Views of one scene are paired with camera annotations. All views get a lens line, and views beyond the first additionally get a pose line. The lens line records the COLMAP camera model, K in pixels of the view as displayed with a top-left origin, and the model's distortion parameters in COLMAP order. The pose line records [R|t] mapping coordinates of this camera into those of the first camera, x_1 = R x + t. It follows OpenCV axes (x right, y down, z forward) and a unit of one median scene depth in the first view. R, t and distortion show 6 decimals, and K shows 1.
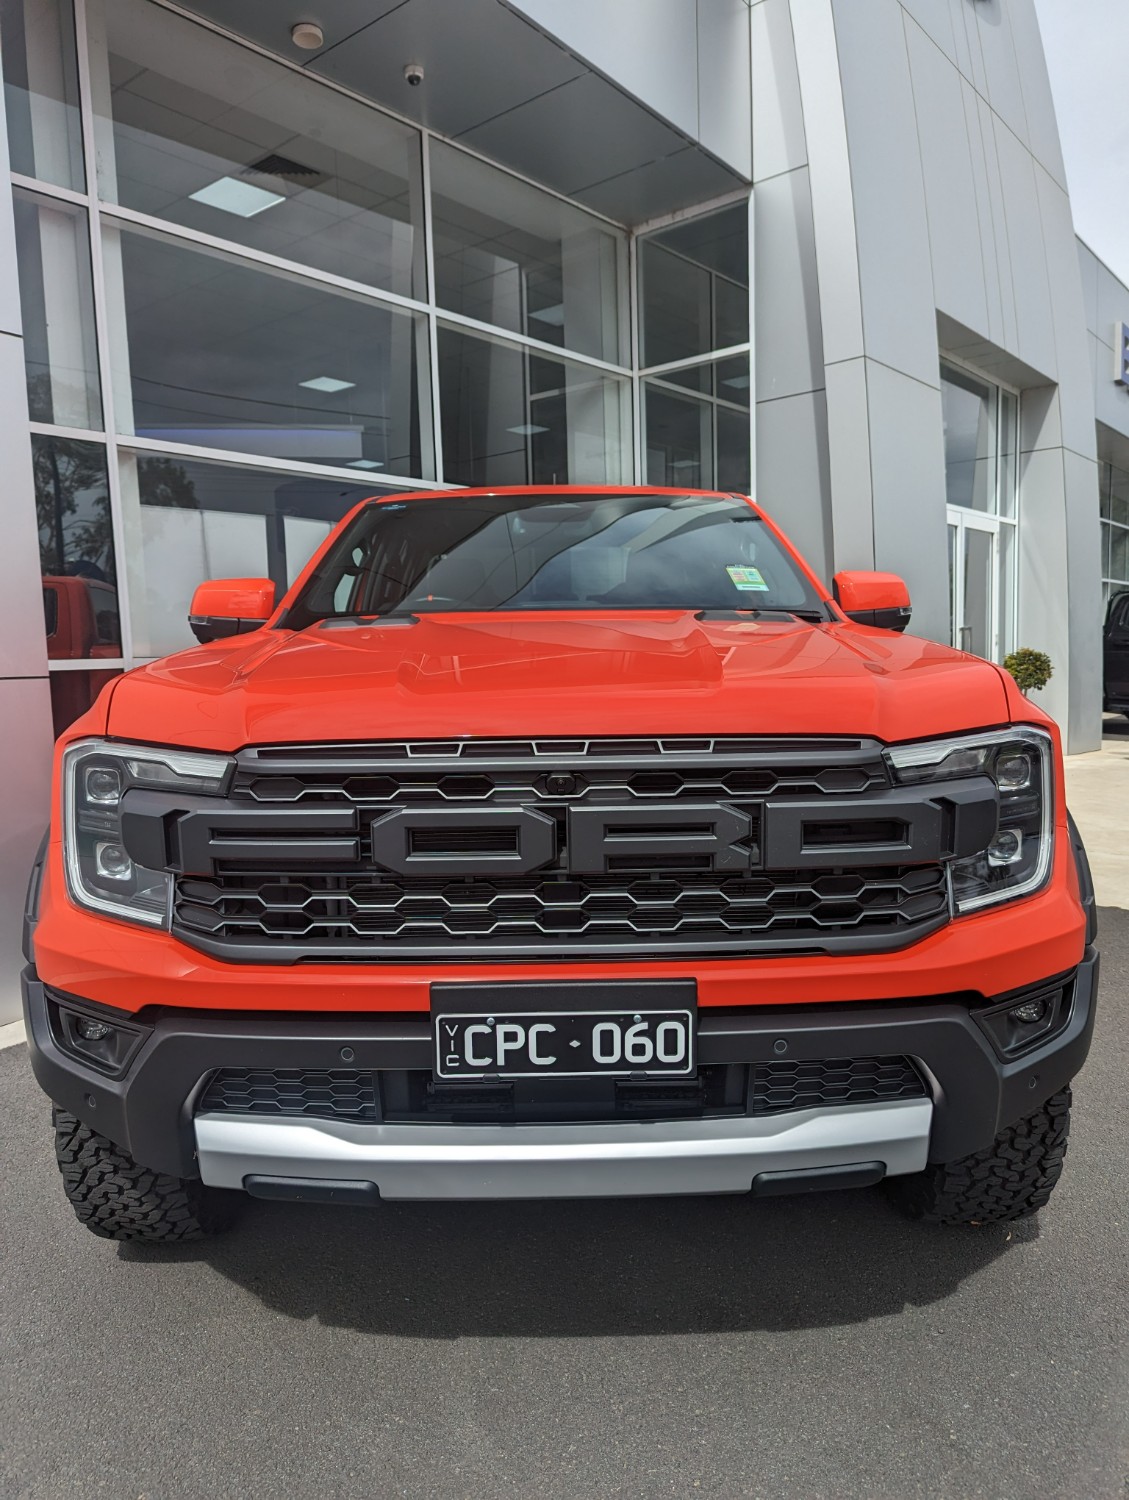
lens RADIAL K [[1082.8, 0, 571.4], [0, 1082.8, 749.0], [0, 0, 1]] dist [0.030246, -0.011694]
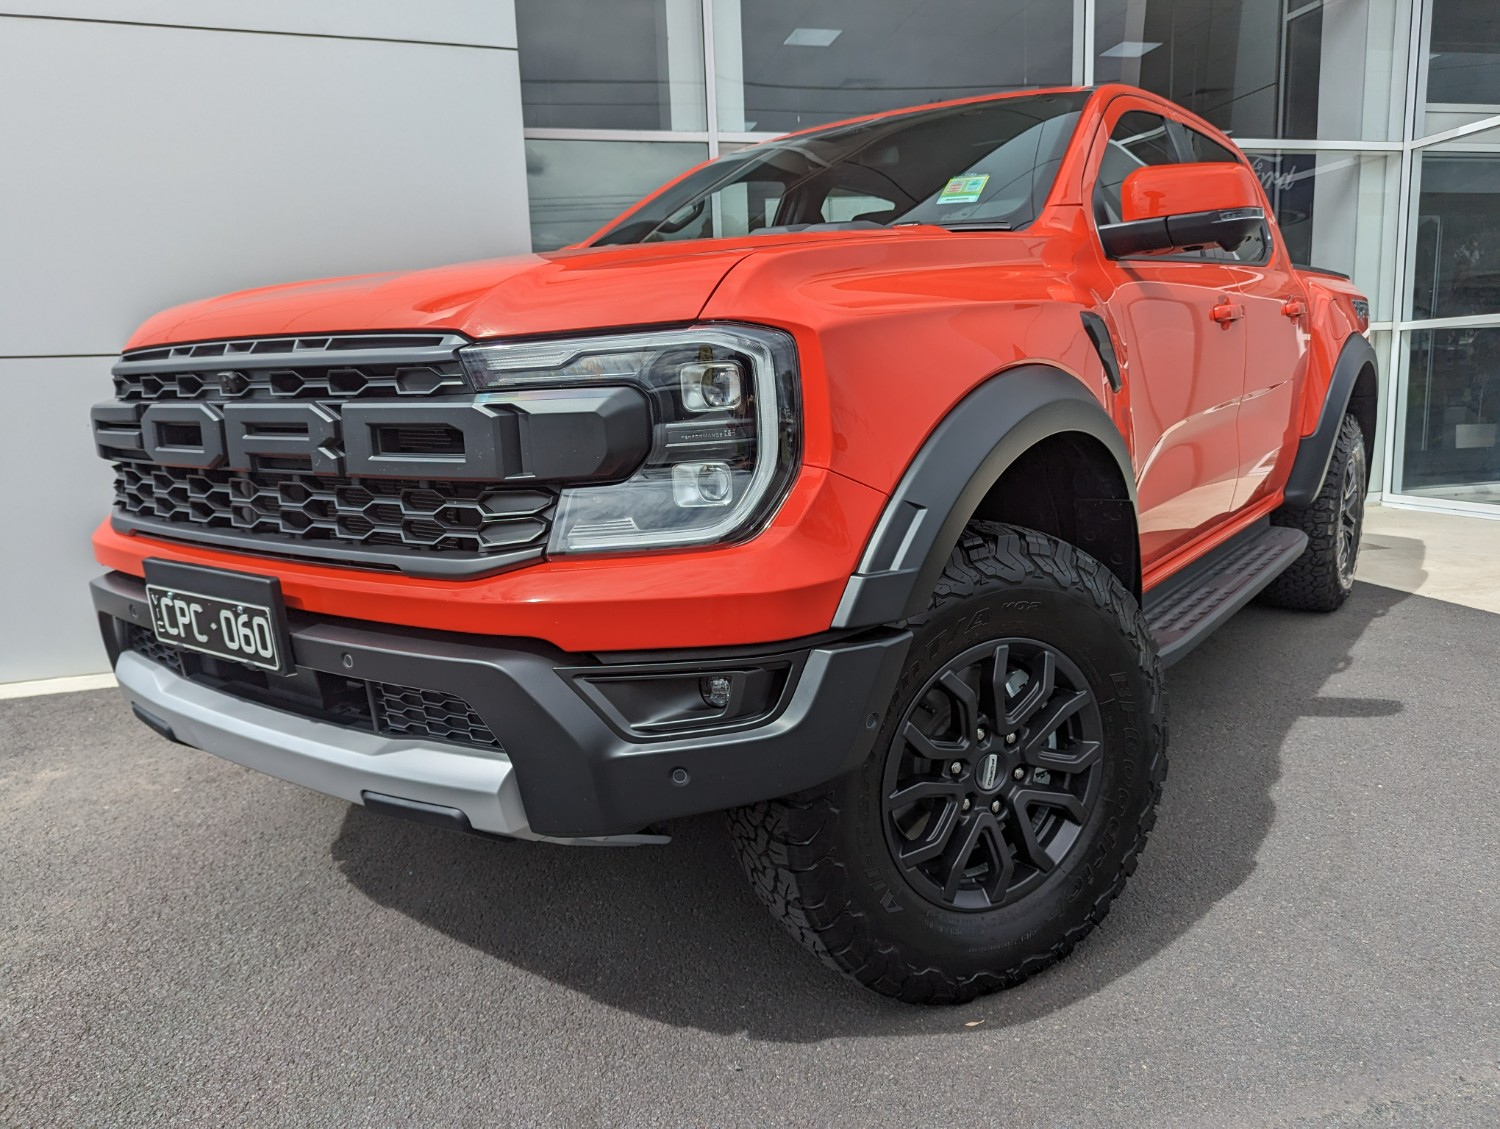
lens RADIAL K [[1082.8, 0, 755.3], [0, 1082.8, 571.0], [0, 0, 1]] dist [0.030246, -0.011694]
pose [[0.792569, 0.101615, -0.601256, 1.018839], [-0.042004, 0.992773, 0.112413, 0.071493], [0.608333, -0.063840, 0.791110, 0.458350]]
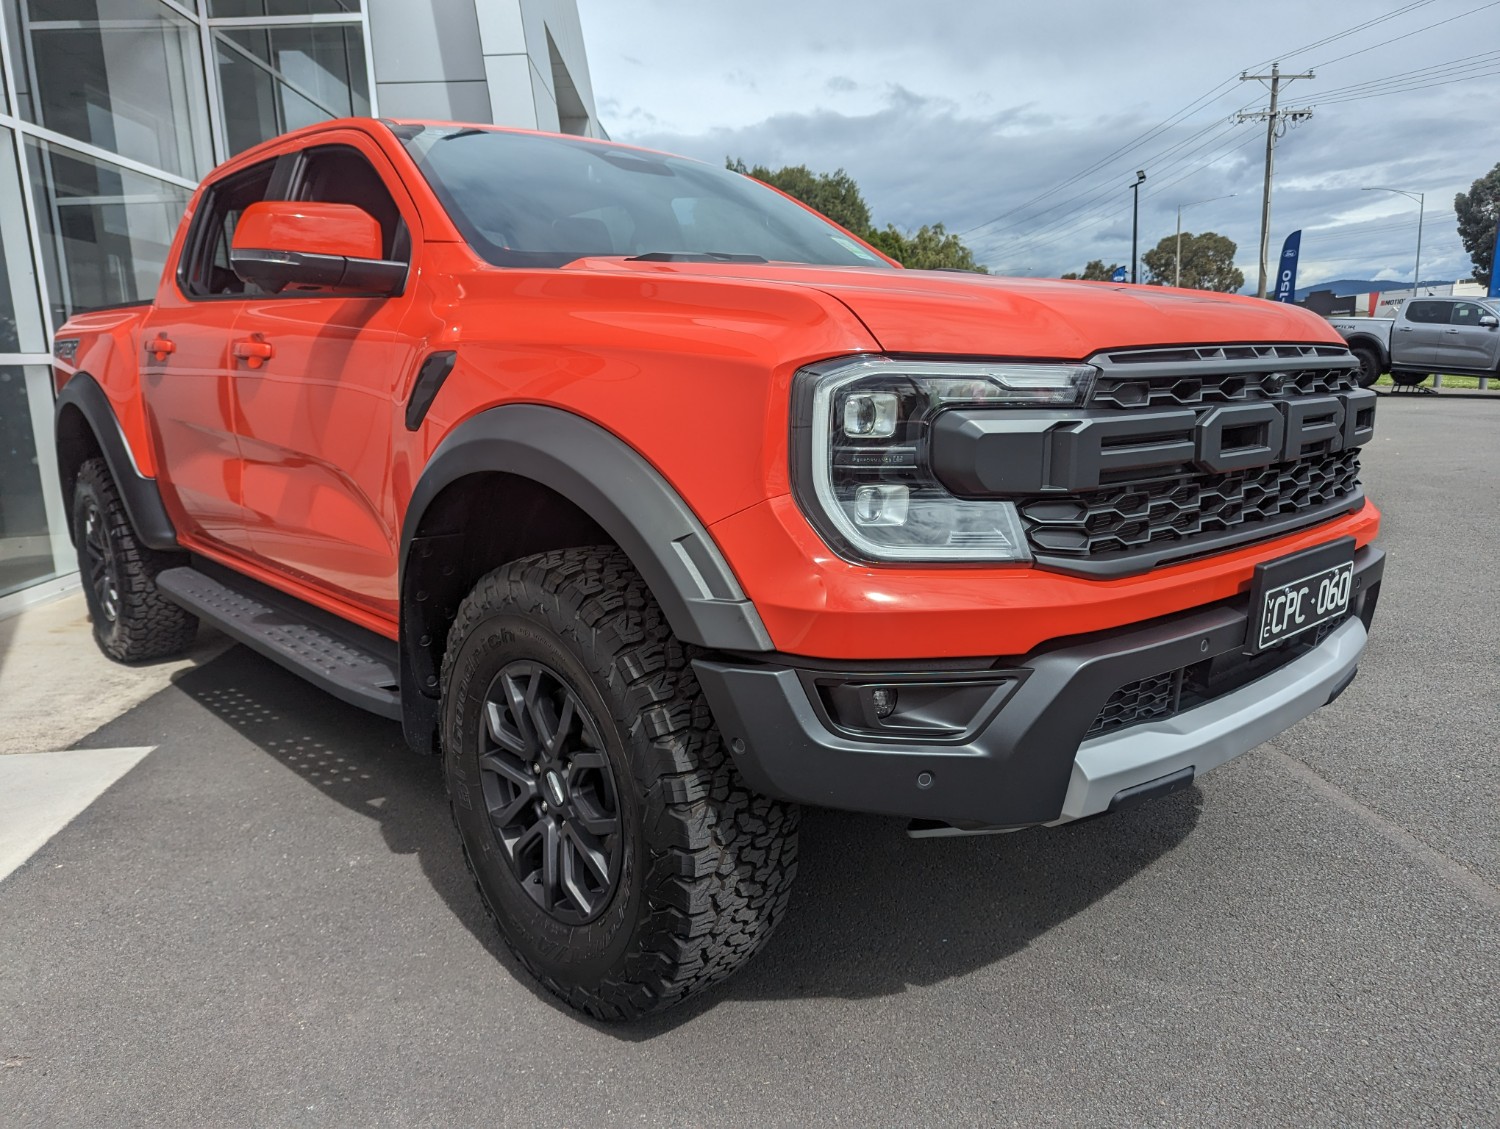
lens RADIAL K [[1082.8, 0, 743.3], [0, 1082.8, 557.8], [0, 0, 1]] dist [0.030246, -0.011694]
pose [[0.748372, -0.120182, 0.652300, -1.175054], [0.077028, 0.992541, 0.094495, 0.062646], [-0.658791, -0.020472, 0.752047, 0.494881]]
